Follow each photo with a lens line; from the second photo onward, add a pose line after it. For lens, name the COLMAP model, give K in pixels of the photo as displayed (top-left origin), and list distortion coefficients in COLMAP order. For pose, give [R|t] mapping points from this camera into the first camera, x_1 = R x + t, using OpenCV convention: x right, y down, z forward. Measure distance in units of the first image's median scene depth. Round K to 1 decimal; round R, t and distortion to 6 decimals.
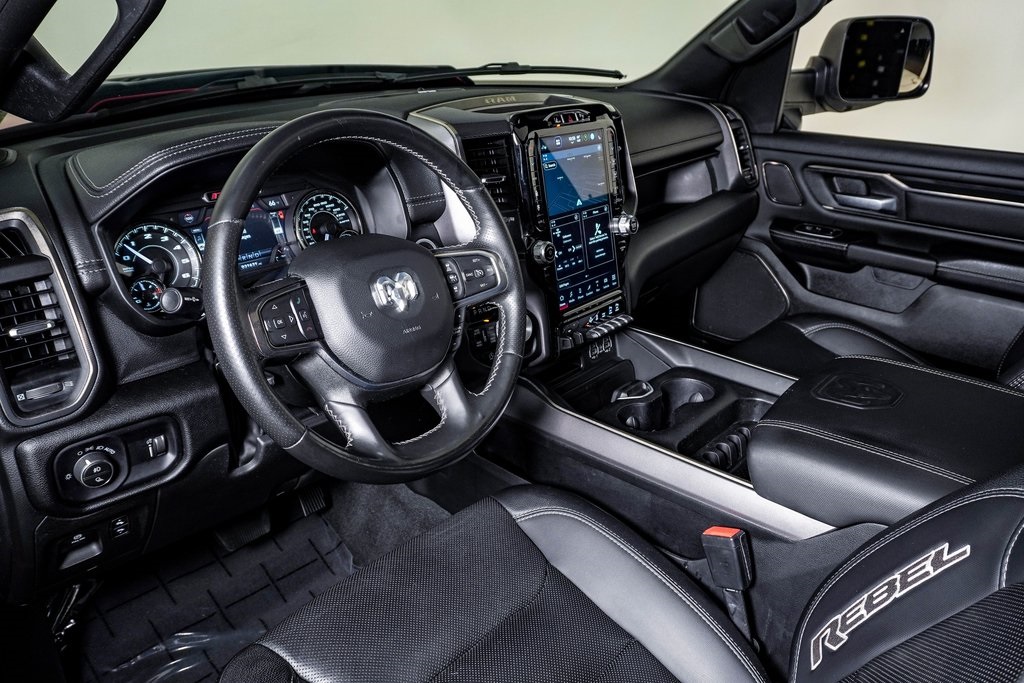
lens RADIAL K [[773.8, 0, 506.8], [0, 773.8, 342.9], [0, 0, 1]] dist [-0.039465, 0.007306]
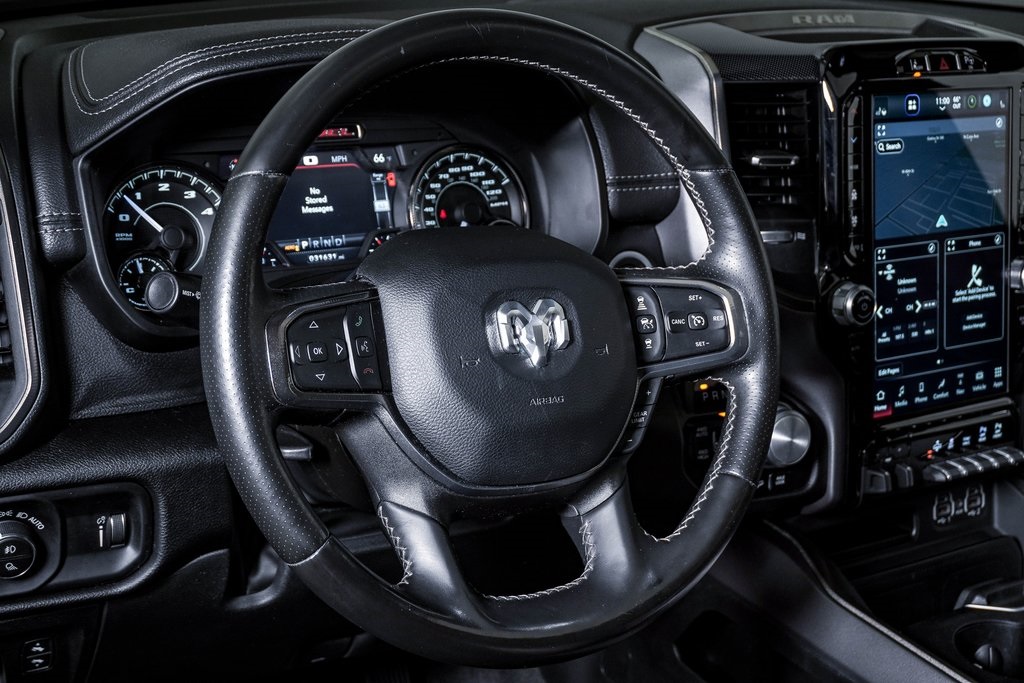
lens RADIAL K [[1465.5, 0, 505.2], [0, 1465.5, 345.7], [0, 0, 1]] dist [-0.003545, 0.000000]
pose [[0.956249, 0.138524, -0.257679, 0.089566], [-0.158132, 0.985778, -0.056892, 0.006762], [0.246133, 0.095151, 0.964554, -0.034262]]
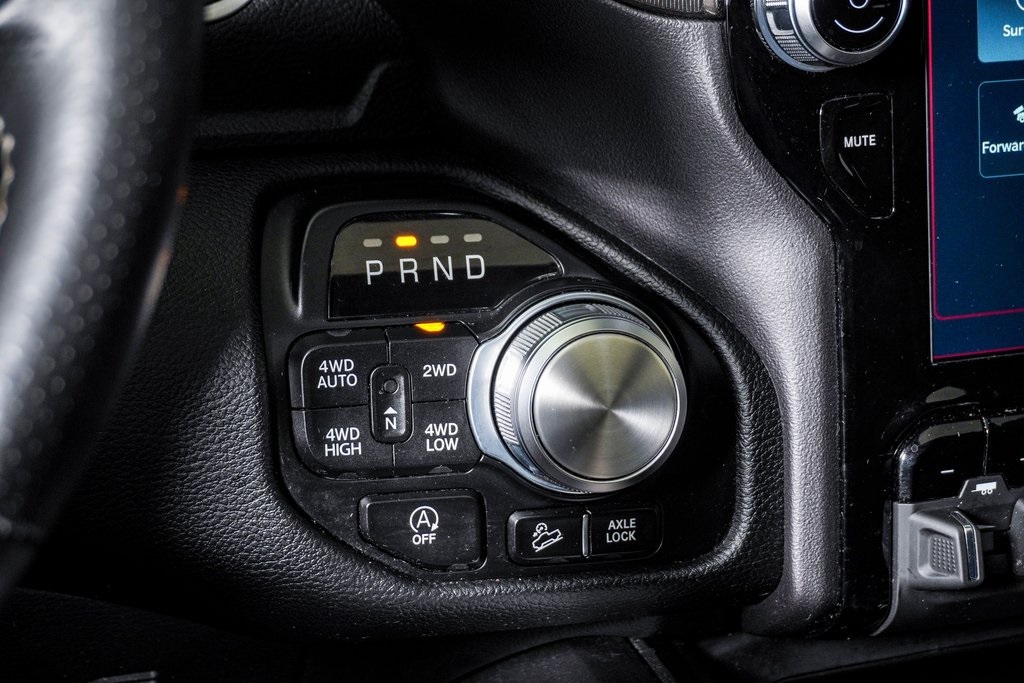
lens RADIAL K [[1825.4, 0, 513.0], [0, 1825.4, 337.6], [0, 0, 1]] dist [0.027486, 0.000000]
pose [[0.862790, 0.162841, -0.478618, 0.208465], [-0.192938, 0.981111, -0.013997, -0.025529], [0.467298, 0.104420, 0.877912, 0.668777]]
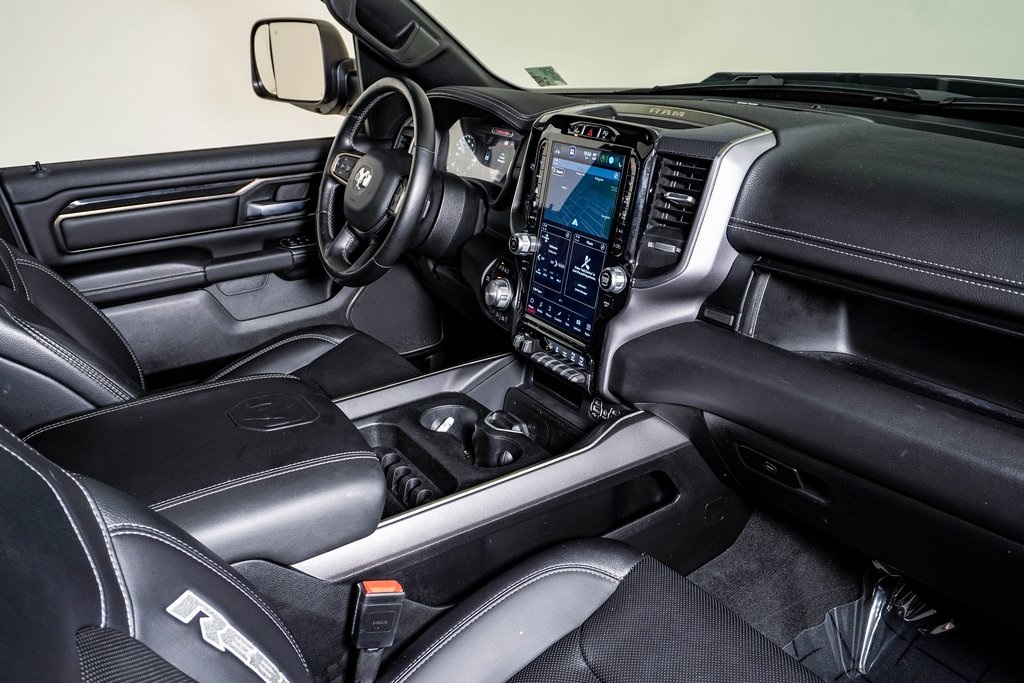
lens RADIAL K [[825.3, 0, 514.1], [0, 825.3, 343.1], [0, 0, 1]] dist [-0.047908, 0.000019]
pose [[-0.260307, 0.358918, -0.896336, 1.197274], [-0.367745, 0.821512, 0.435754, -0.533127], [0.892751, 0.443052, -0.081855, 1.238302]]
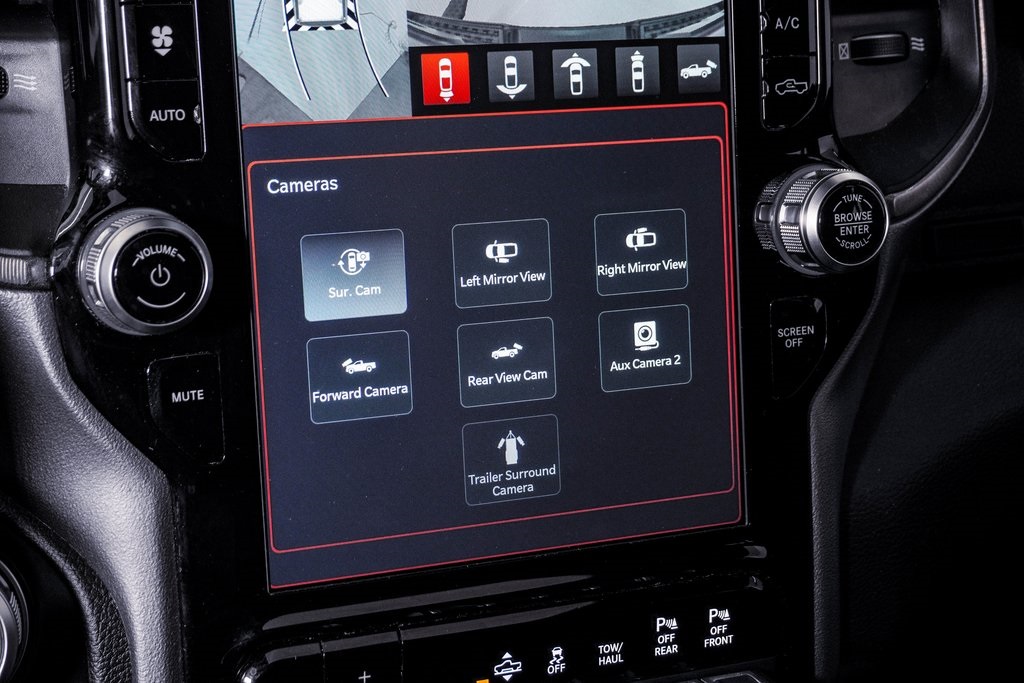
lens RADIAL K [[1911.7, 0, 508.0], [0, 1911.7, 339.1], [0, 0, 1]] dist [0.042596, 0.000000]
pose [[0.900968, 0.139118, -0.410978, 0.350184], [-0.185165, 0.979900, -0.074226, -0.088992], [0.392391, 0.142974, 0.908619, 0.657871]]
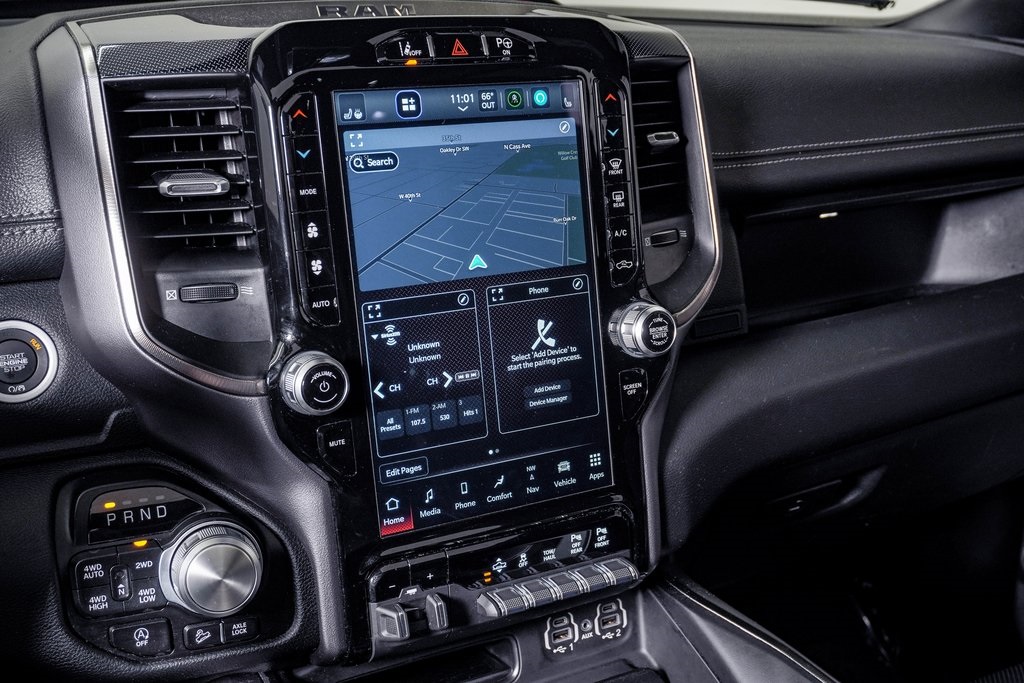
lens RADIAL K [[1156.6, 0, 511.0], [0, 1156.6, 341.9], [0, 0, 1]] dist [-0.010763, 0.000000]
pose [[0.935856, 0.093664, -0.339708, 0.355959], [-0.127666, 0.988657, -0.079114, -0.113182], [0.328444, 0.117408, 0.937198, 0.535050]]
